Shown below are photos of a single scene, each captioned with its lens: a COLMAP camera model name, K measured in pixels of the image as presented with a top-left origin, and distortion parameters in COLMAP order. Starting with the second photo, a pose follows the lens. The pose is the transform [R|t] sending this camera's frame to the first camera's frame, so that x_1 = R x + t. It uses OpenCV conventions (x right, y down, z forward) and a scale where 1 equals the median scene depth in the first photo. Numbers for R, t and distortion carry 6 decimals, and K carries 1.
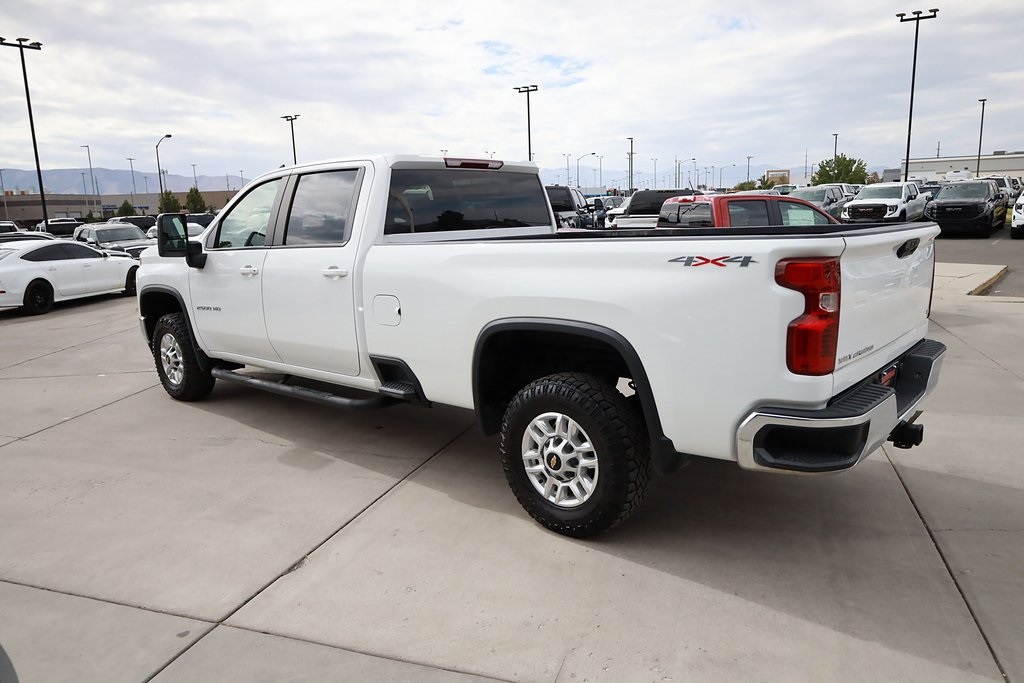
lens RADIAL K [[710.4, 0, 518.2], [0, 710.4, 343.2], [0, 0, 1]] dist [-0.010074, 0.003812]
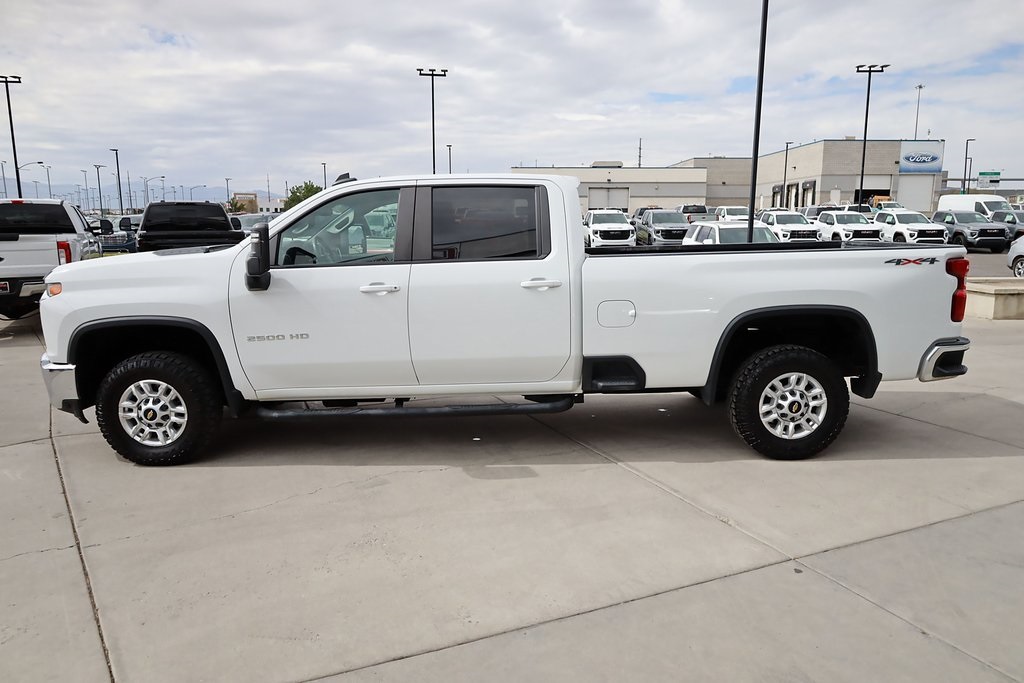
lens RADIAL K [[710.4, 0, 512.4], [0, 710.4, 342.5], [0, 0, 1]] dist [-0.010074, 0.003812]
pose [[0.740141, -0.087491, 0.666735, -0.790336], [0.109067, 0.993990, 0.009360, -0.021549], [-0.663548, 0.065791, 0.745236, 0.193172]]
